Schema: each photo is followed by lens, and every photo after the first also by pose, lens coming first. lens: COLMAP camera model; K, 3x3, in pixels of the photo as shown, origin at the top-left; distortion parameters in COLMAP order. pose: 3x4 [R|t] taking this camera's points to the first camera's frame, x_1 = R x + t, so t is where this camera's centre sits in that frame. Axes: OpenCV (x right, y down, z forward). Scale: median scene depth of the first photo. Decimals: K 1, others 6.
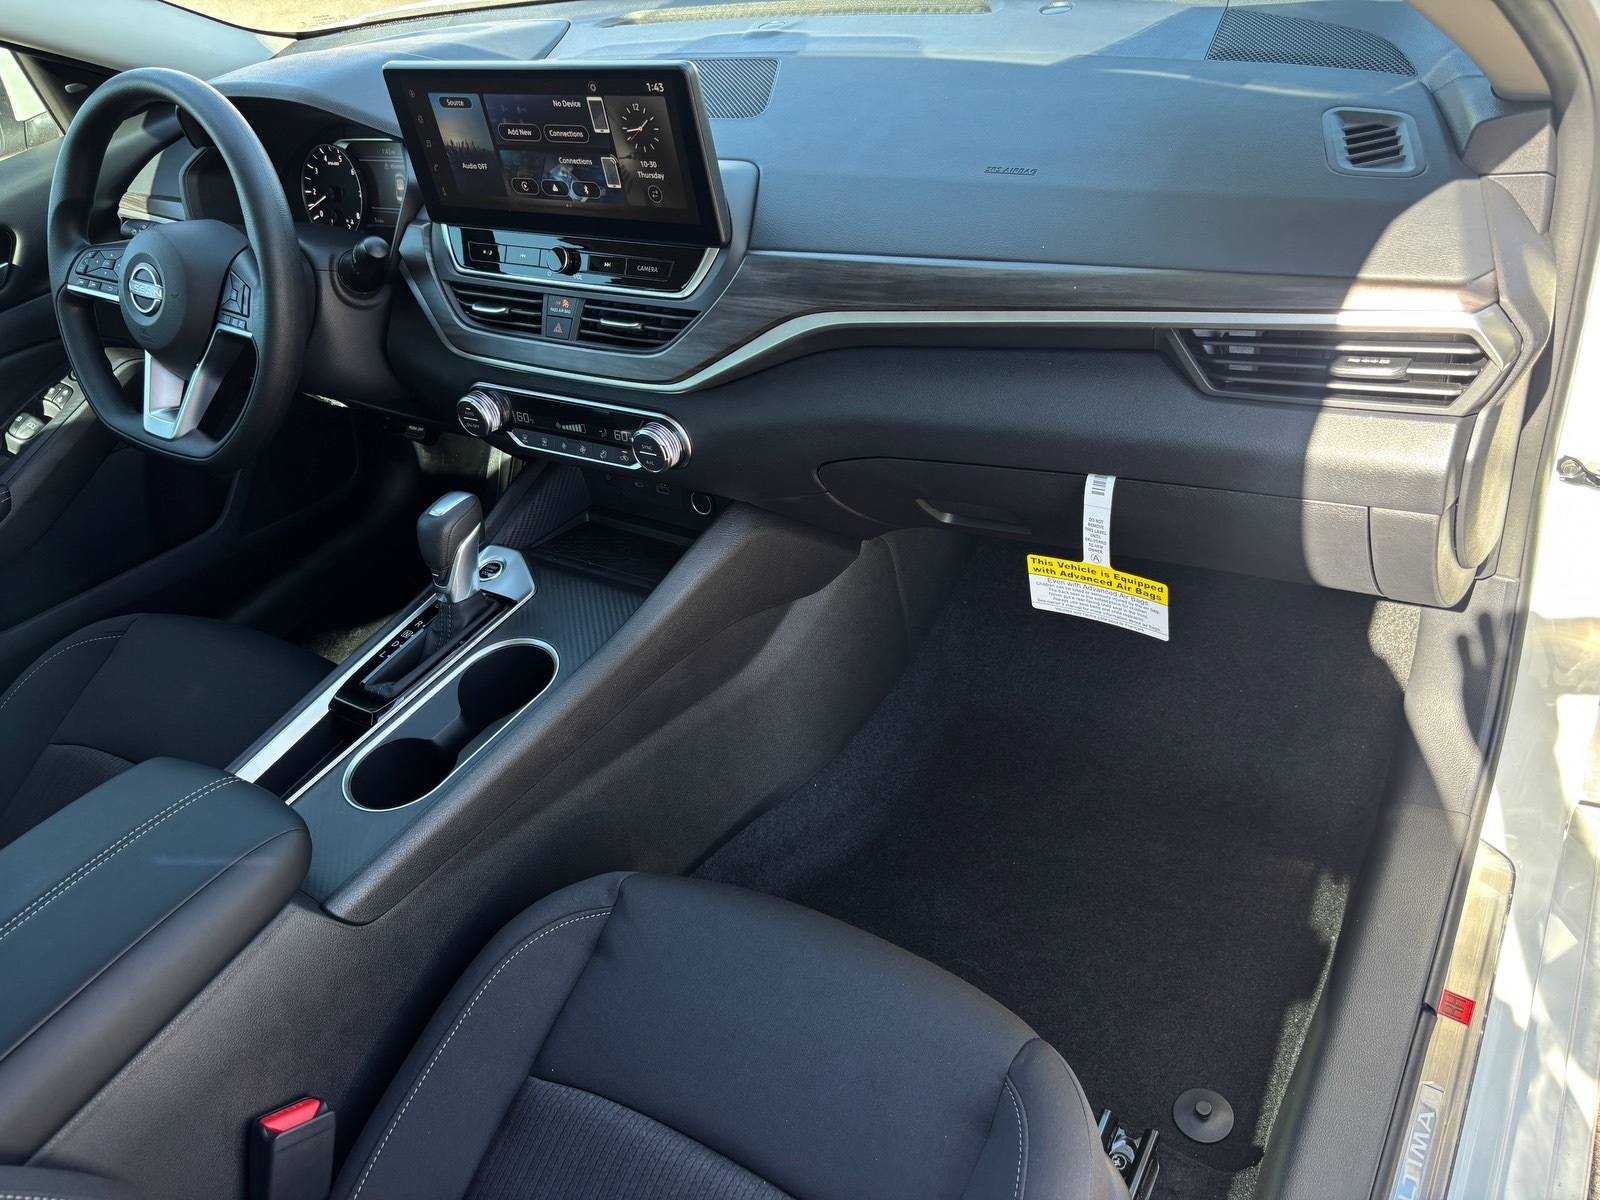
lens RADIAL K [[1200.3, 0, 801.4], [0, 1200.3, 603.1], [0, 0, 1]] dist [-0.007708, -0.006309]
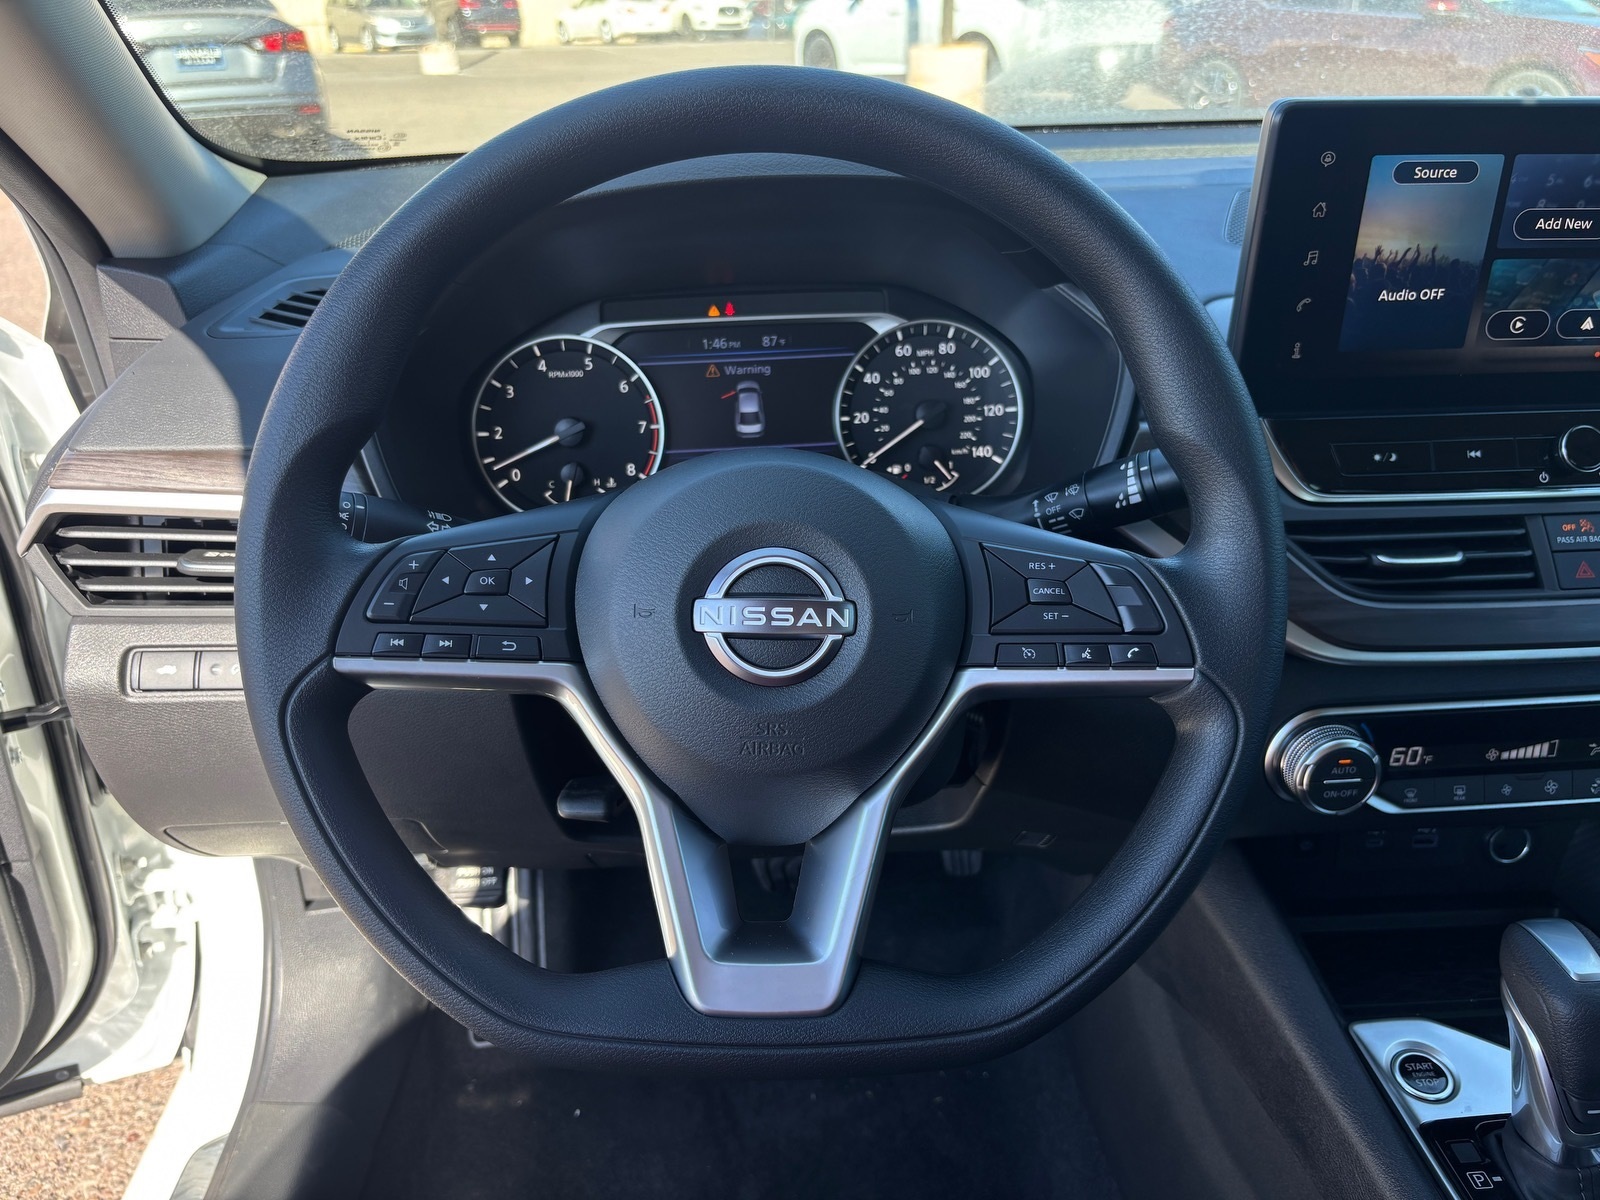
lens RADIAL K [[1200.3, 0, 799.4], [0, 1200.3, 611.9], [0, 0, 1]] dist [-0.007708, -0.006309]
pose [[0.810575, -0.127809, 0.571519, -0.831385], [0.264190, 0.950755, -0.162079, -0.224214], [-0.522659, 0.282366, 0.804423, 0.777419]]
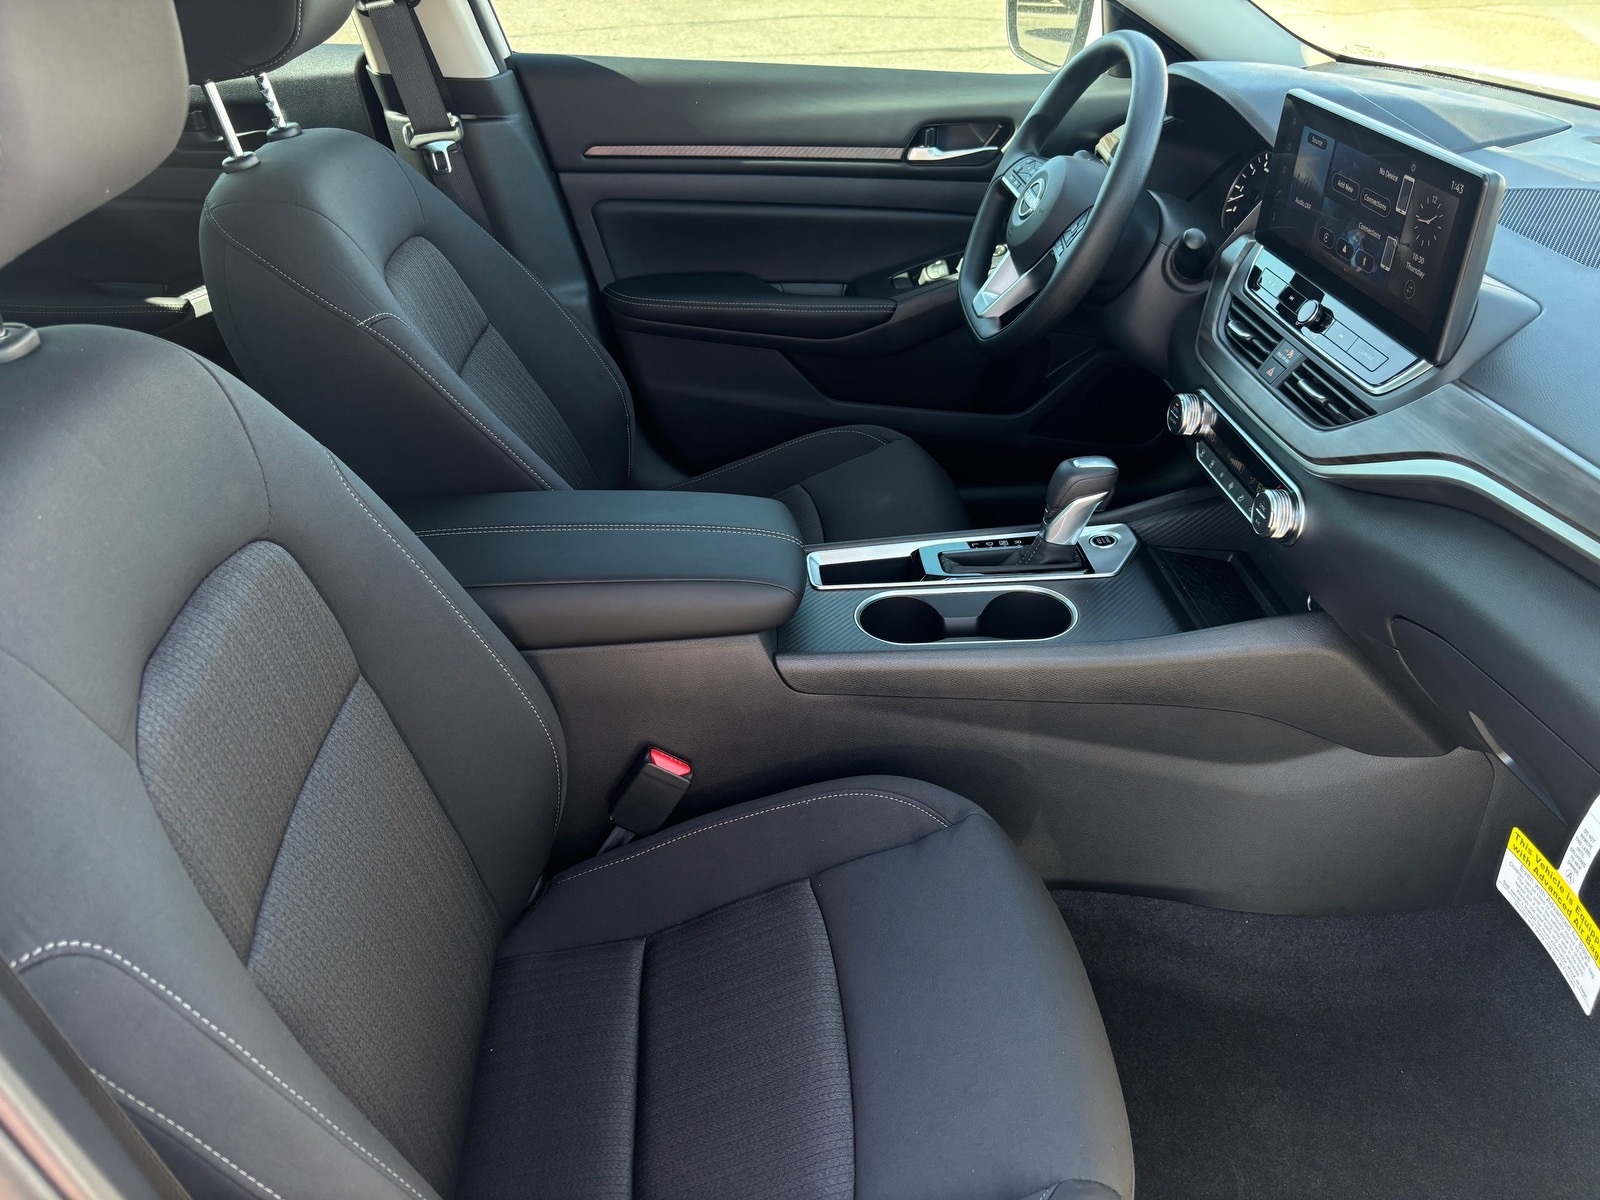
lens RADIAL K [[1200.3, 0, 804.9], [0, 1200.3, 606.2], [0, 0, 1]] dist [-0.007708, -0.006309]
pose [[0.588801, 0.555269, -0.587358, 0.283588], [-0.561089, 0.803856, 0.197472, -0.047978], [0.581801, 0.213288, 0.784867, 0.009080]]
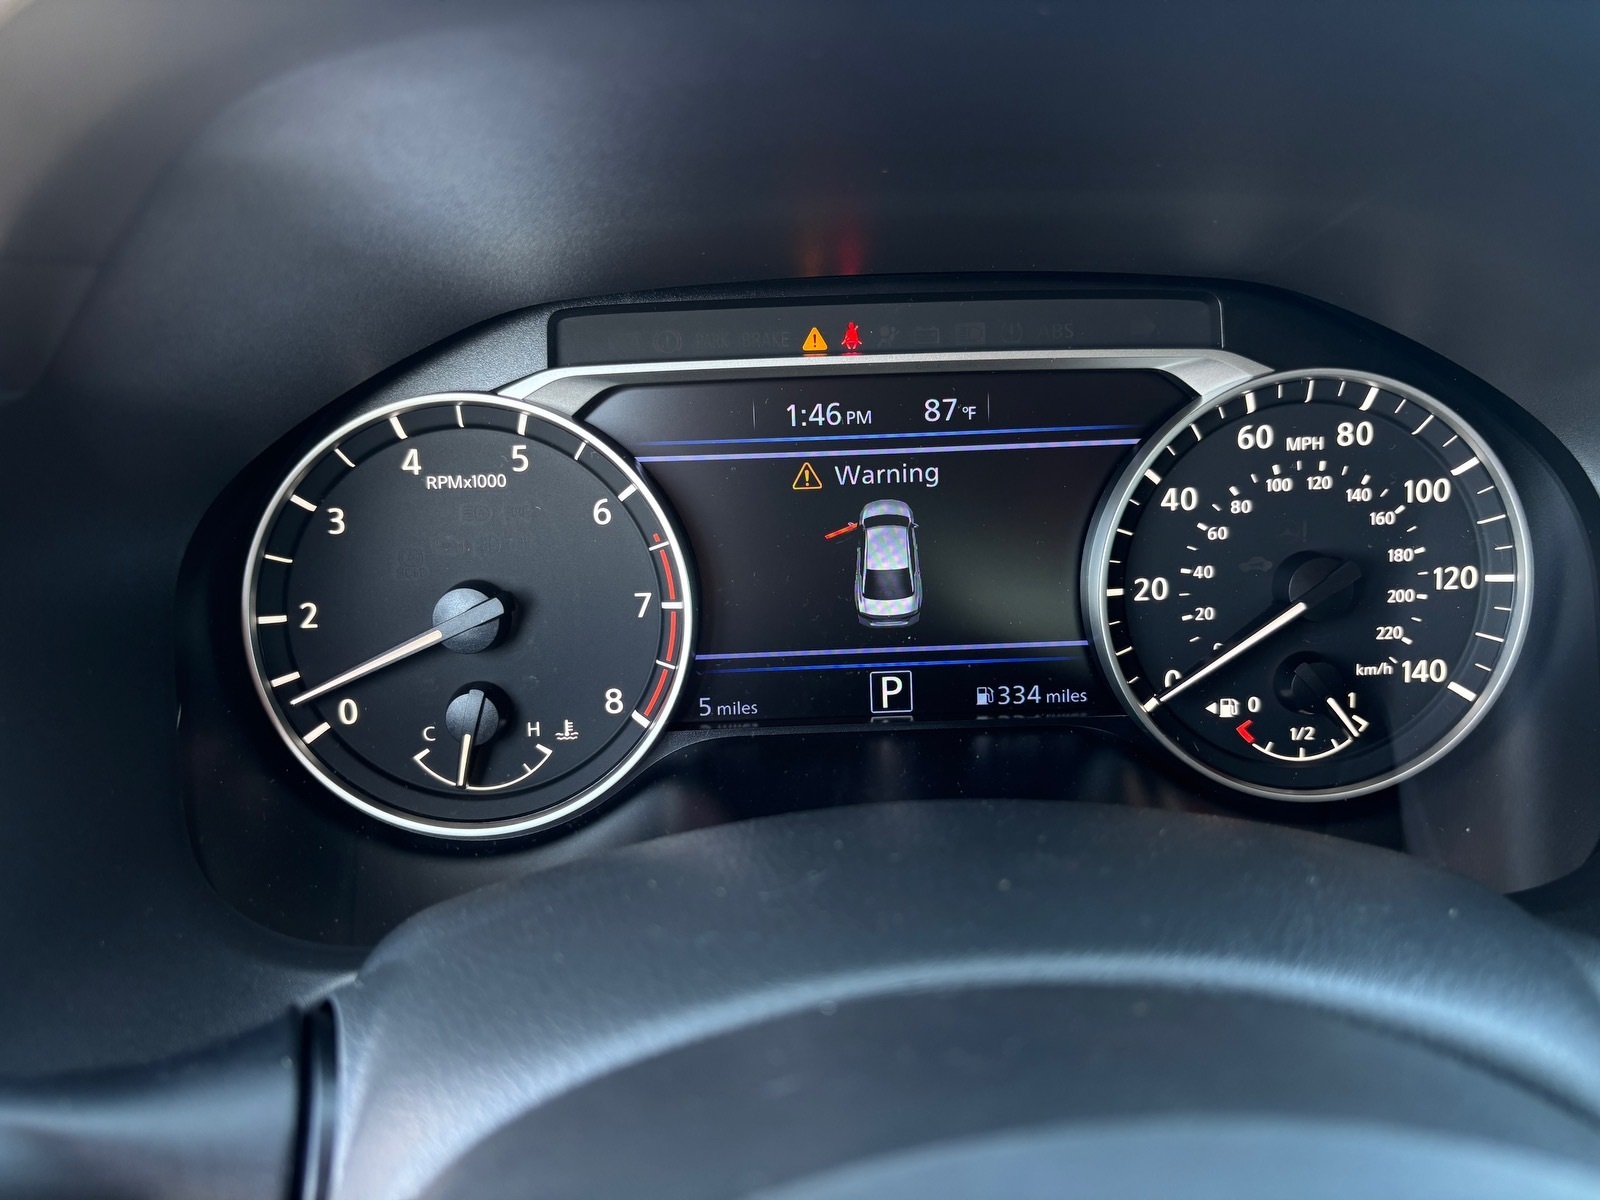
lens RADIAL K [[1200.3, 0, 771.9], [0, 1200.3, 583.8], [0, 0, 1]] dist [-0.007708, -0.006309]
pose [[0.822764, -0.103758, 0.558832, -0.635950], [0.243560, 0.952713, -0.181701, -0.404162], [-0.513554, 0.285607, 0.809130, 1.091259]]
